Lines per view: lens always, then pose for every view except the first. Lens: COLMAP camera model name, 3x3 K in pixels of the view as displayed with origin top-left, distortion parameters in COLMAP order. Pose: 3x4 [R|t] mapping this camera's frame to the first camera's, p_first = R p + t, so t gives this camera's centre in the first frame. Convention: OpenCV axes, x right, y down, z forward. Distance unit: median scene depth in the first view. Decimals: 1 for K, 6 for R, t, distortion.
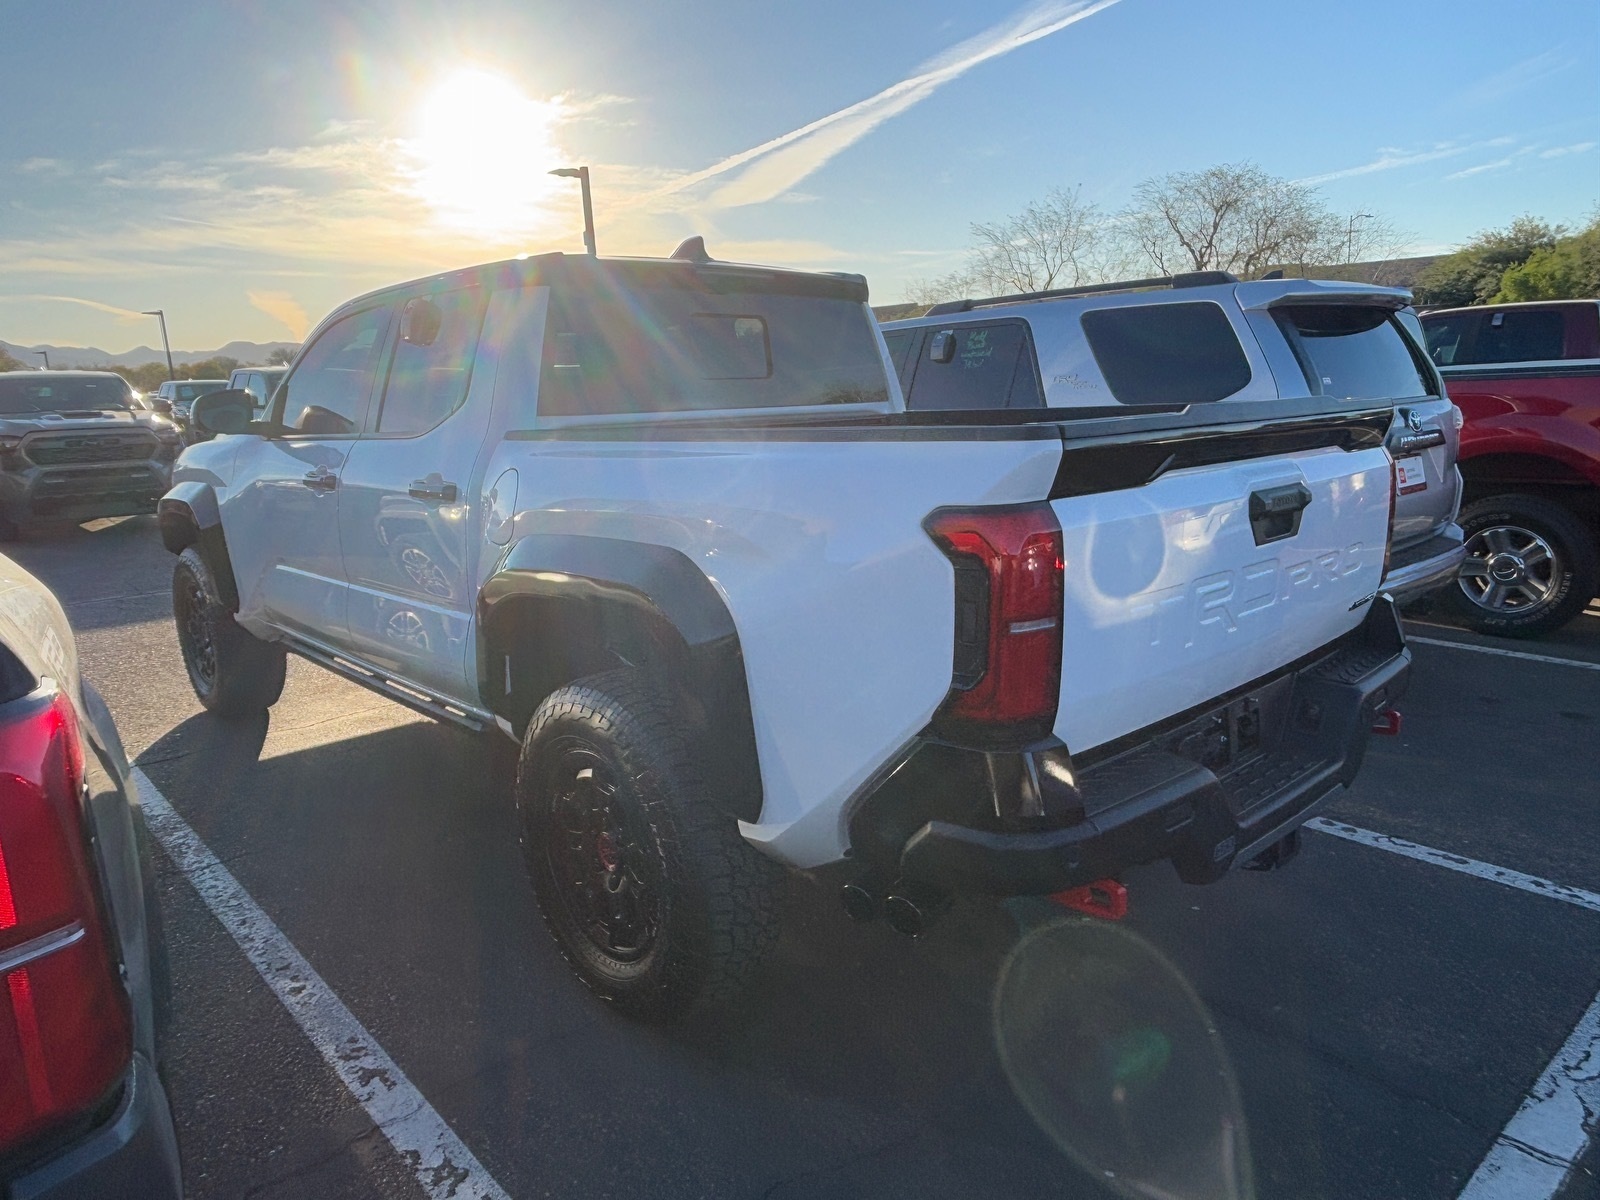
lens RADIAL K [[1069.2, 0, 800.0], [0, 1069.2, 600.0], [0, 0, 1]] dist [-0.004493, -0.003071]
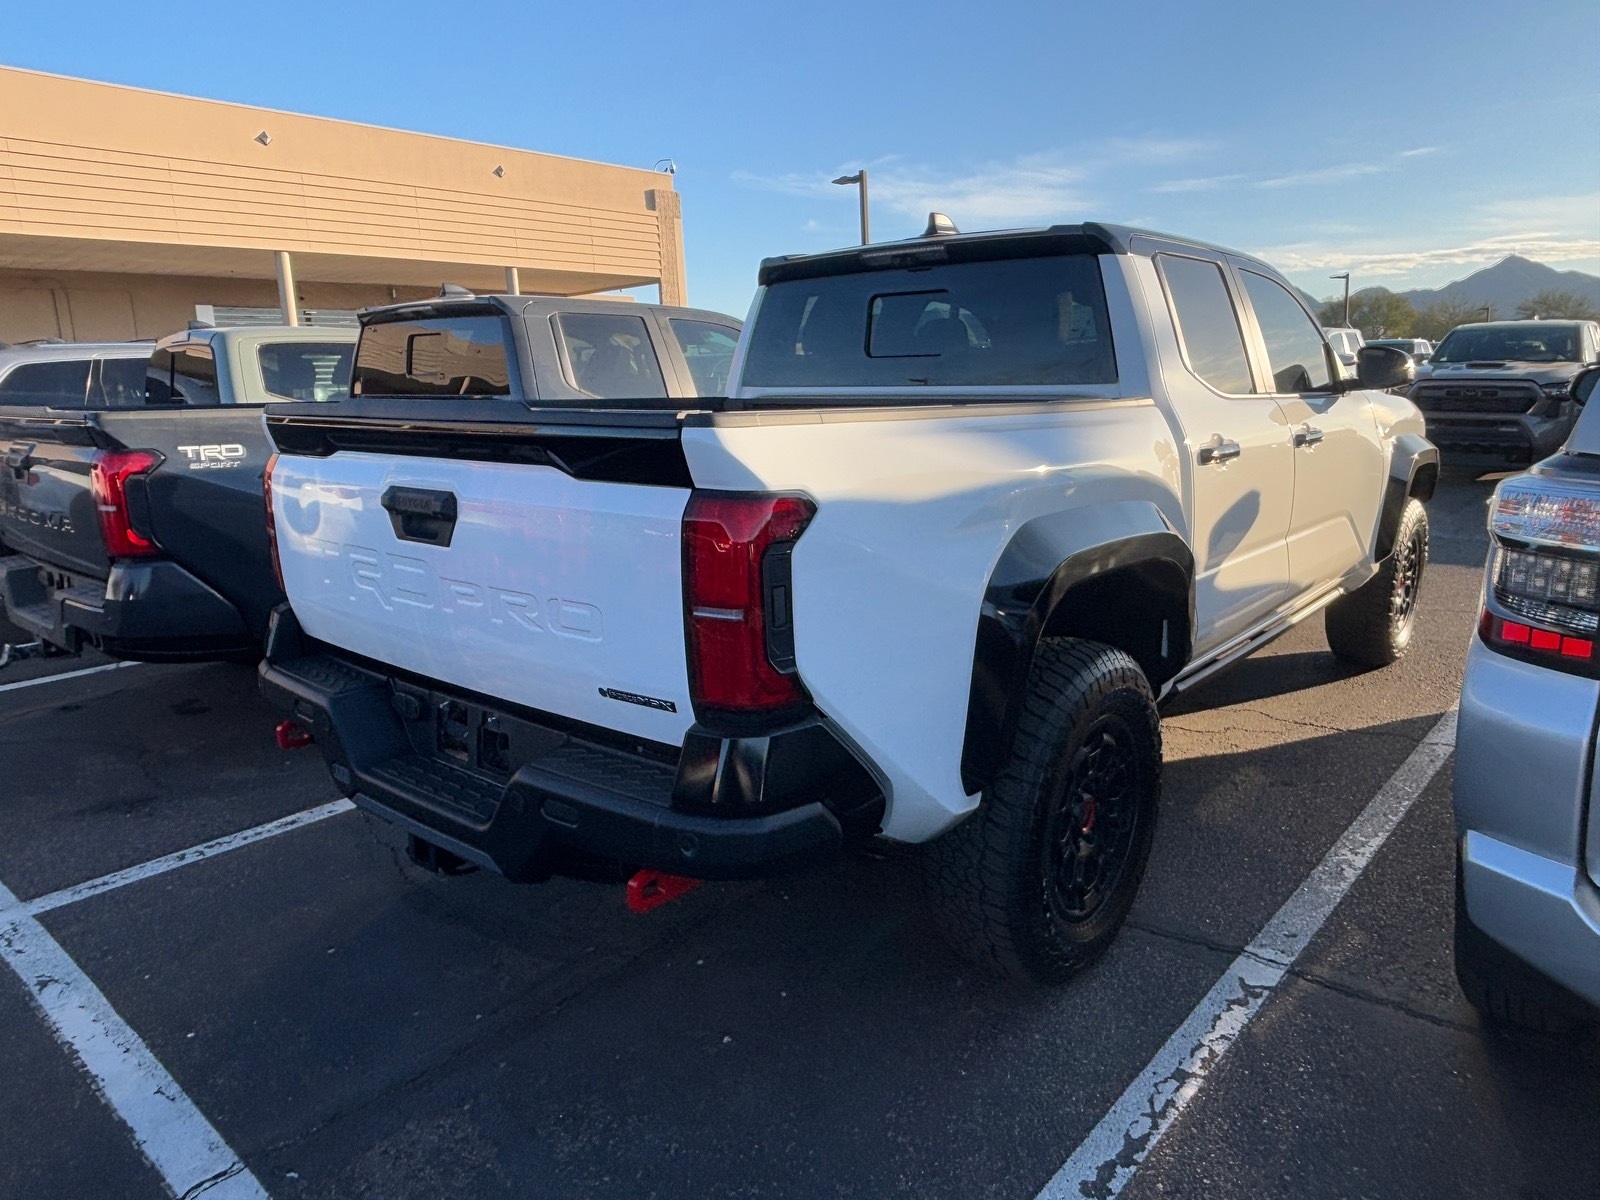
lens RADIAL K [[1069.2, 0, 800.0], [0, 1069.2, 600.0], [0, 0, 1]] dist [-0.004493, -0.003071]
pose [[0.114618, 0.236295, -0.964898, 1.006531], [-0.183104, 0.959682, 0.213267, -0.195462], [0.976389, 0.152232, 0.153263, 0.829371]]
